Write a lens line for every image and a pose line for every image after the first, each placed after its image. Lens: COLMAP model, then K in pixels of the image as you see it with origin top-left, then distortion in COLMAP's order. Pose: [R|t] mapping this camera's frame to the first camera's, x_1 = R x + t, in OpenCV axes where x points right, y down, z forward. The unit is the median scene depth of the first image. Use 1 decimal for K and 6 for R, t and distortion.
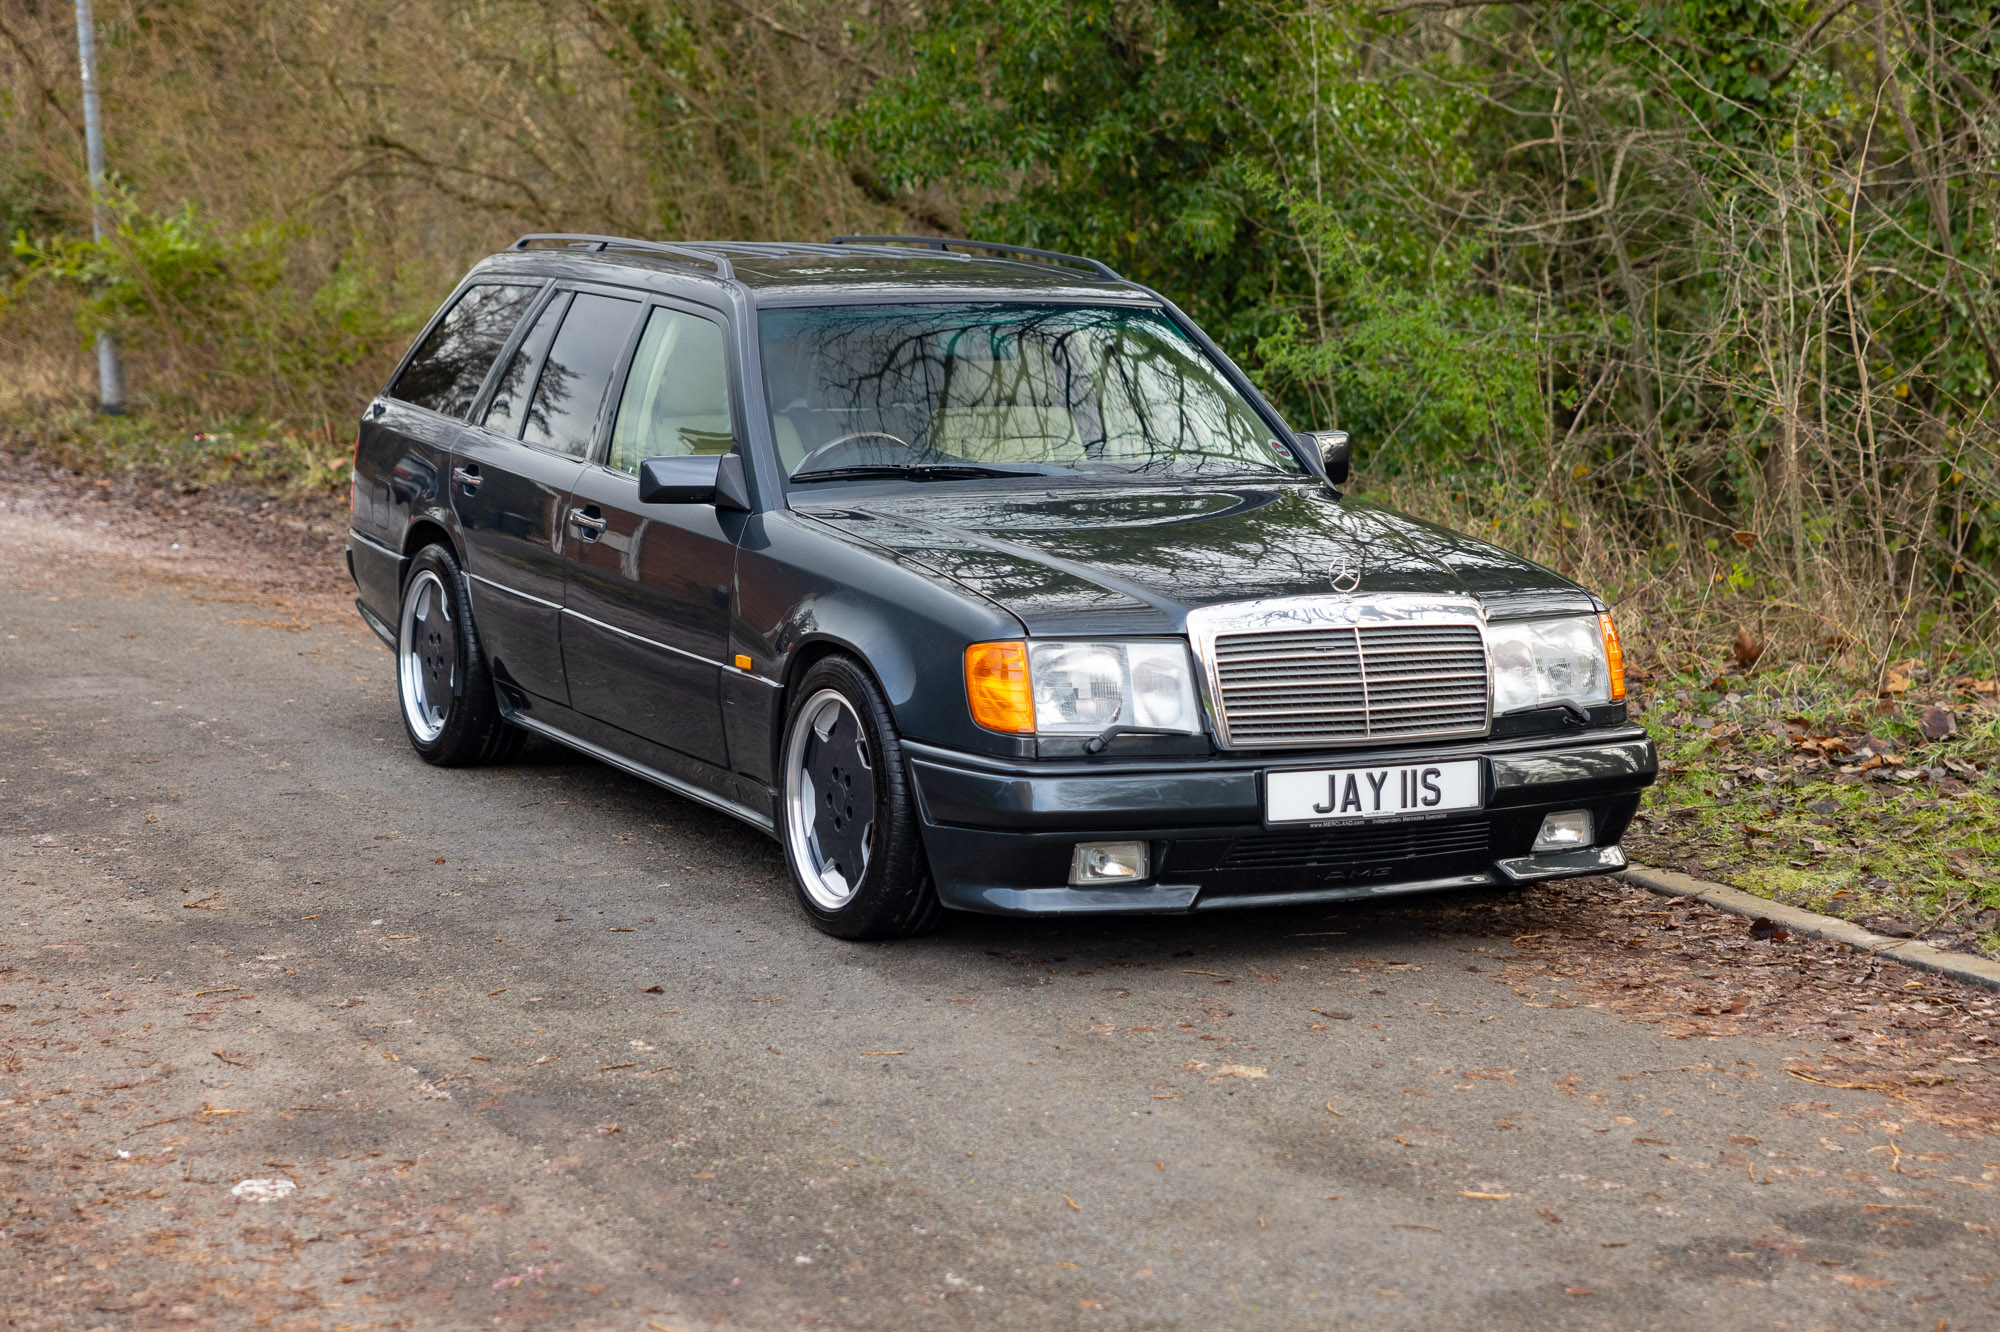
lens RADIAL K [[3877.0, 0, 1011.2], [0, 3877.0, 646.9], [0, 0, 1]] dist [0.412216, 0.000000]
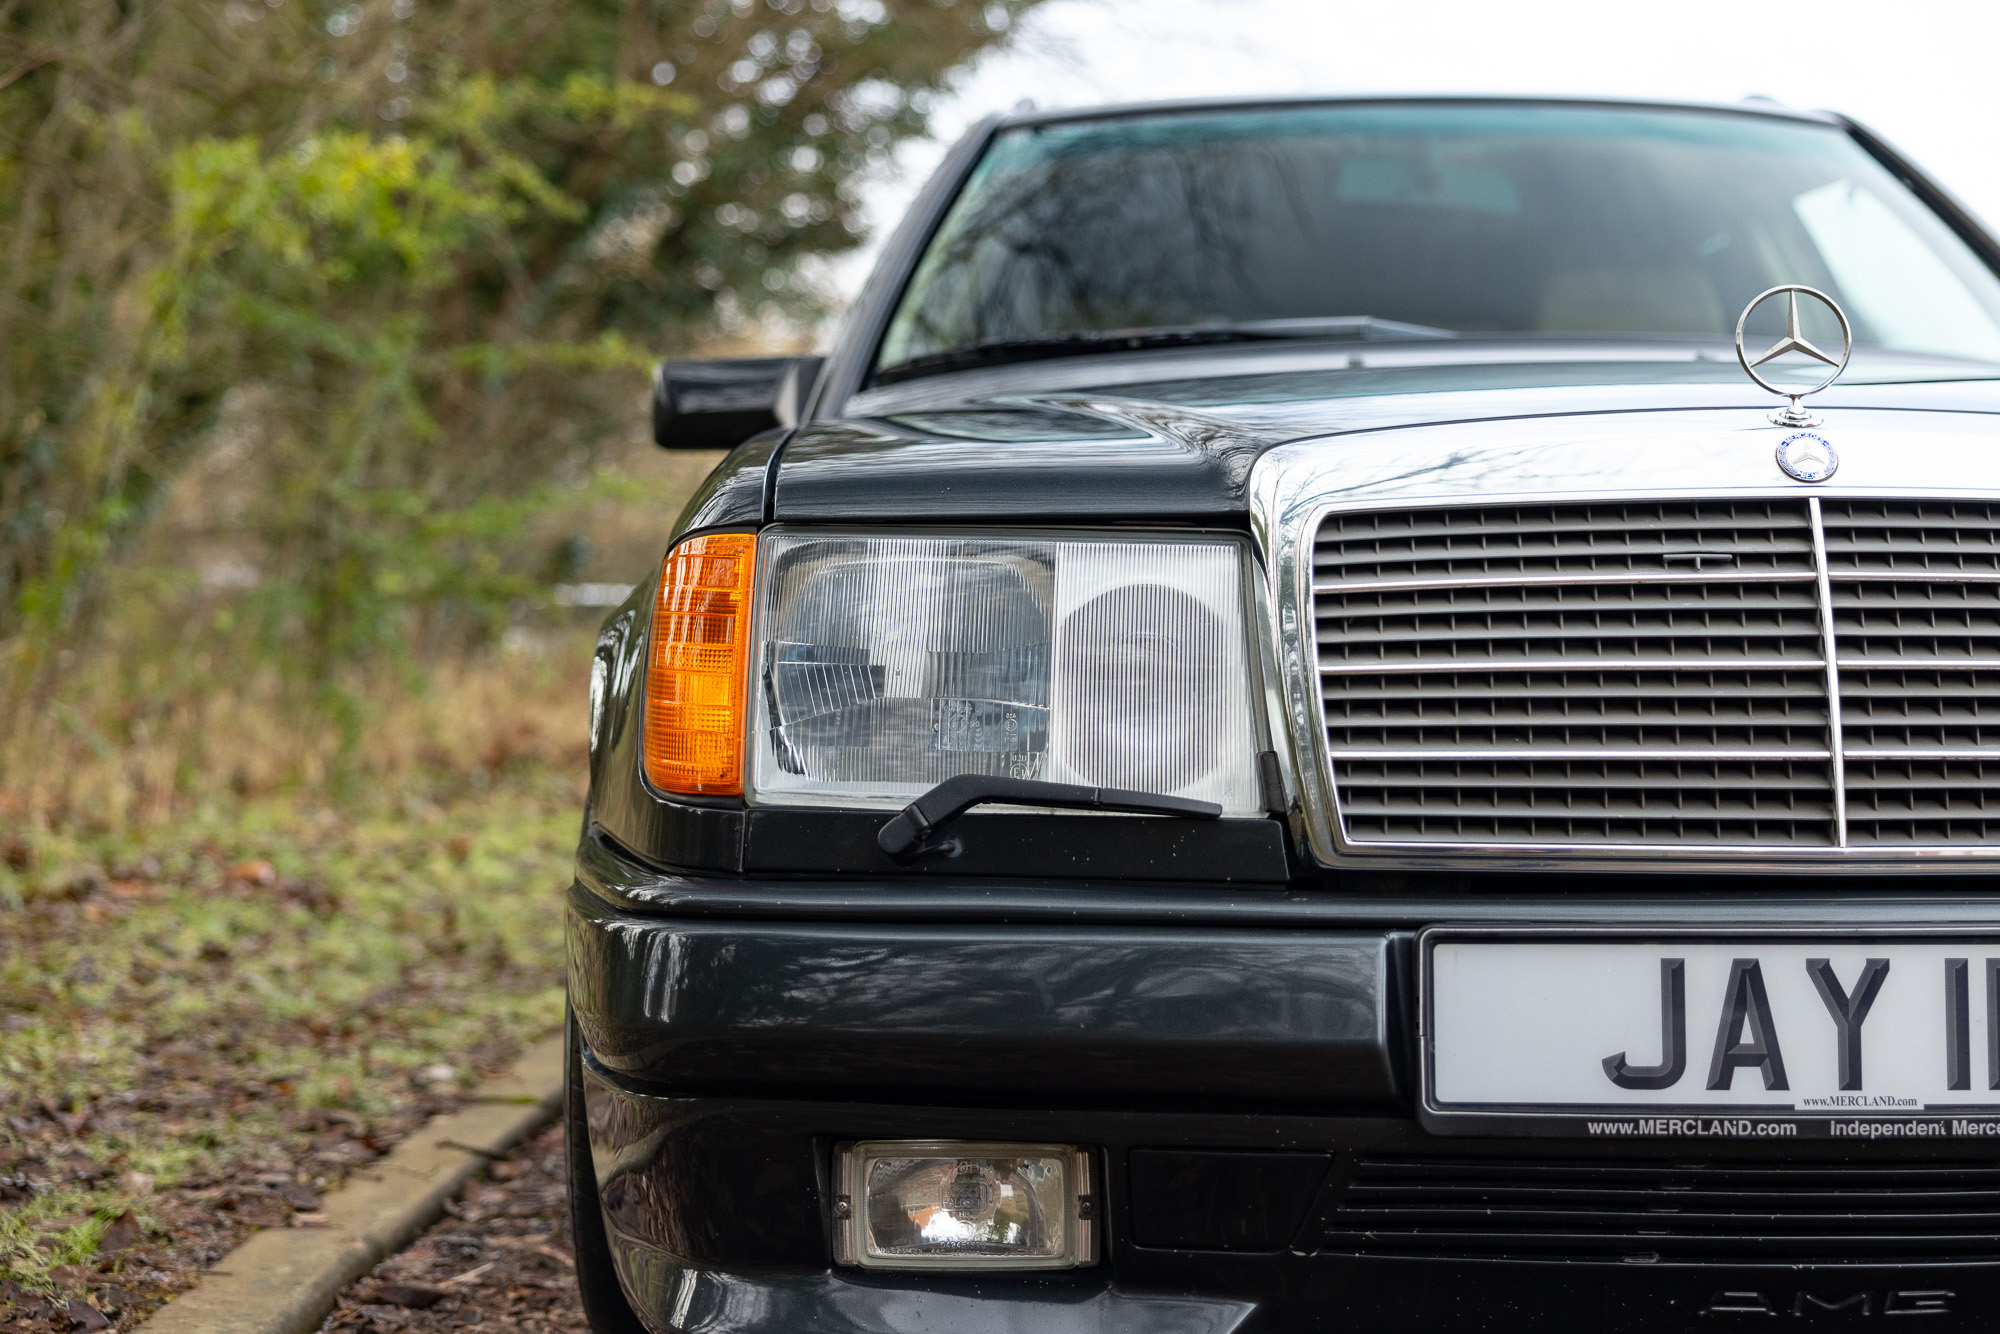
lens RADIAL K [[3007.7, 0, 992.7], [0, 3007.7, 664.0], [0, 0, 1]] dist [0.017487, 0.000000]
pose [[0.895765, -0.013498, -0.444322, 0.134470], [-0.043211, 0.992161, -0.117254, 0.038619], [0.442422, 0.124232, 0.888161, 0.749002]]
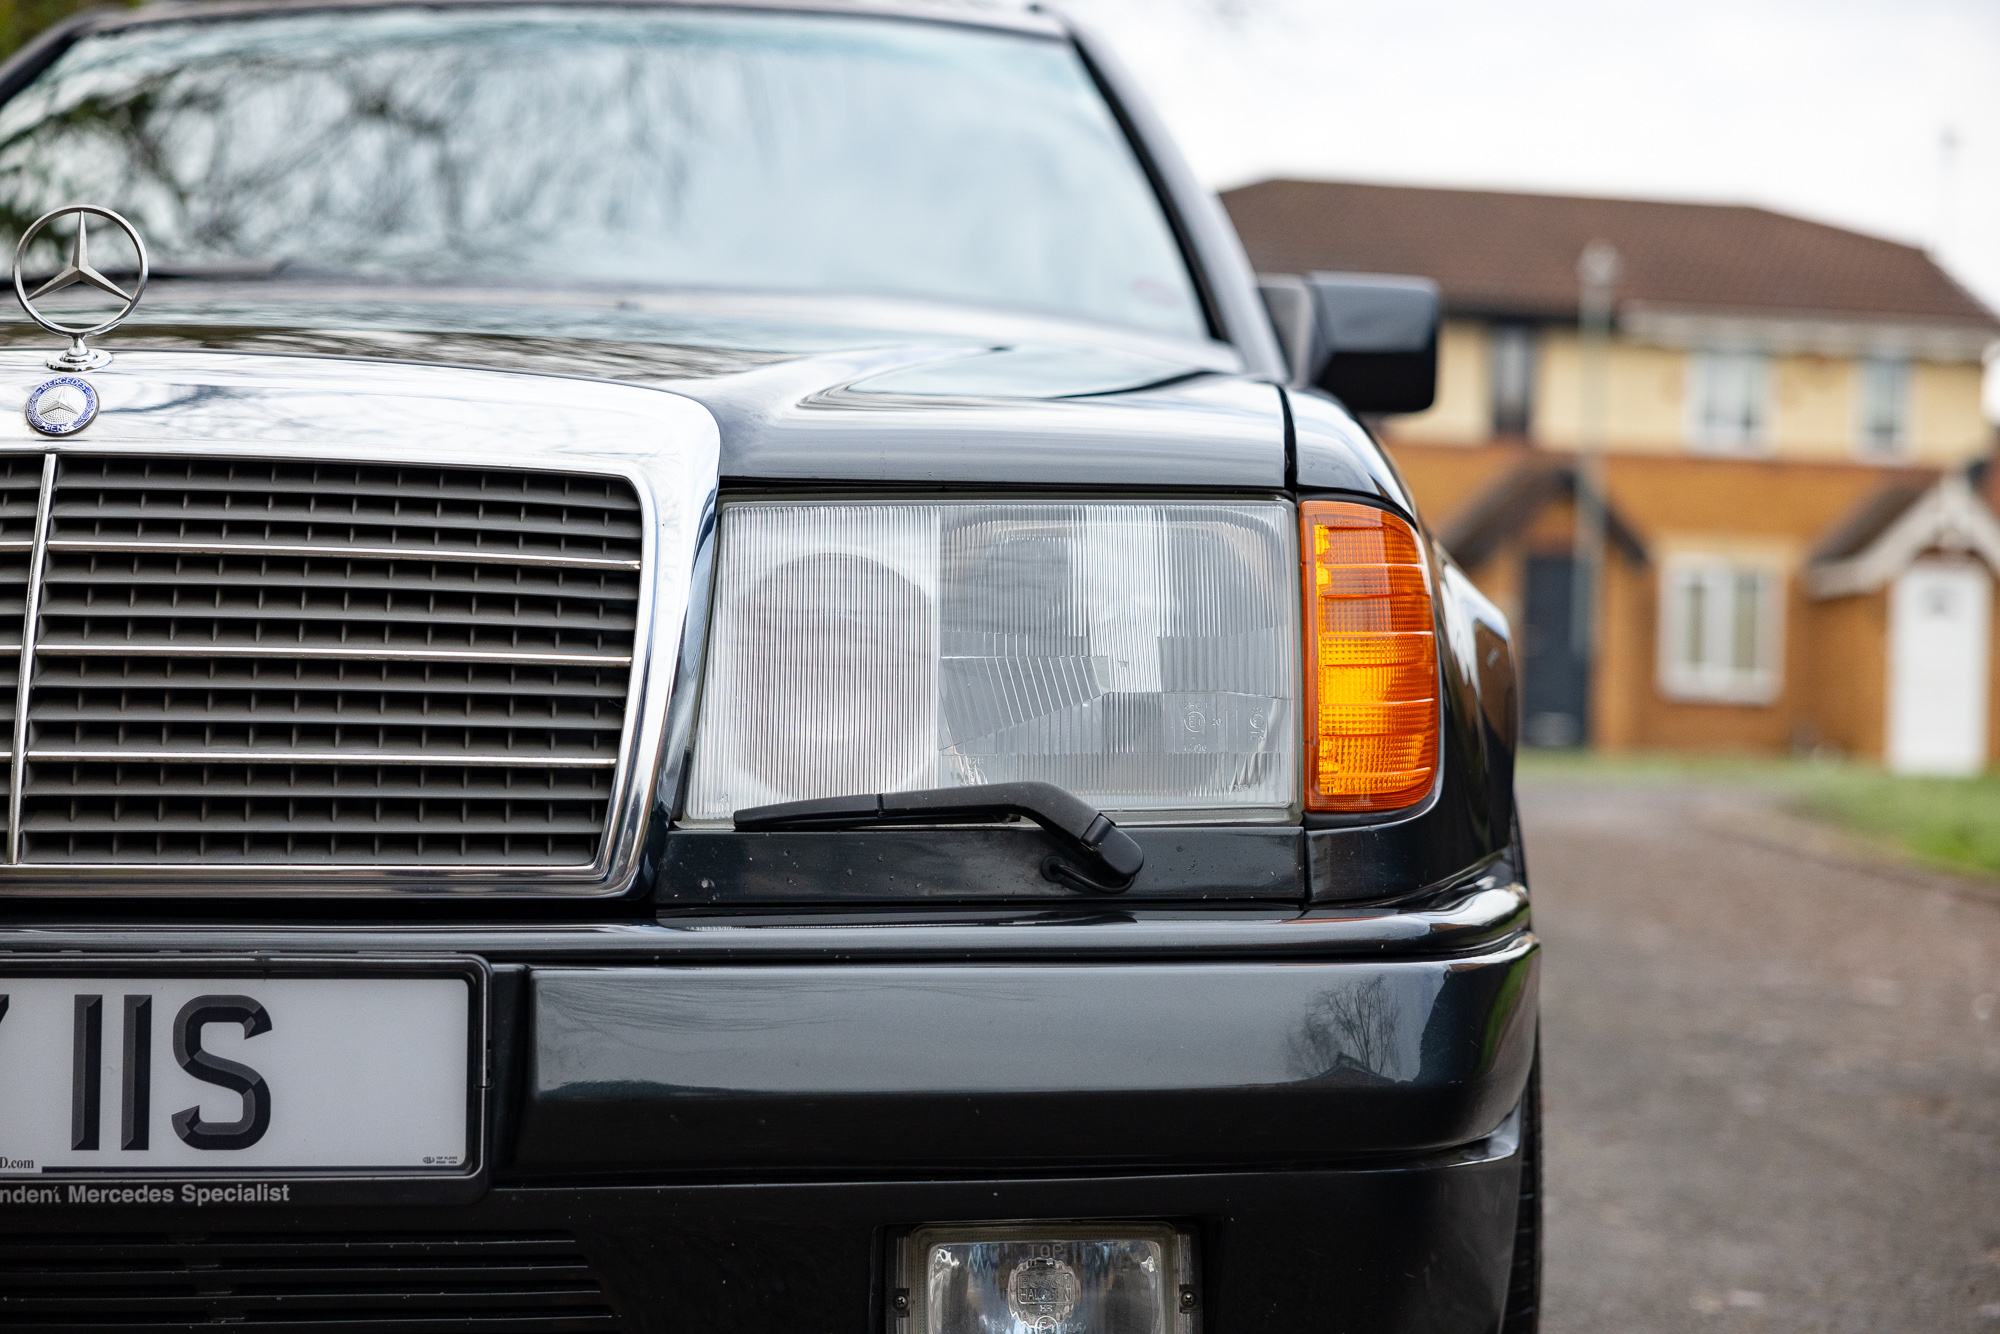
lens RADIAL K [[3560.0, 0, 1008.7], [0, 3560.0, 678.0], [0, 0, 1]] dist [0.040162, 0.000000]
pose [[0.885491, -0.008876, -0.464572, 0.254316], [-0.053368, 0.991258, -0.120659, 0.035254], [0.461582, 0.131636, 0.877277, 0.808700]]
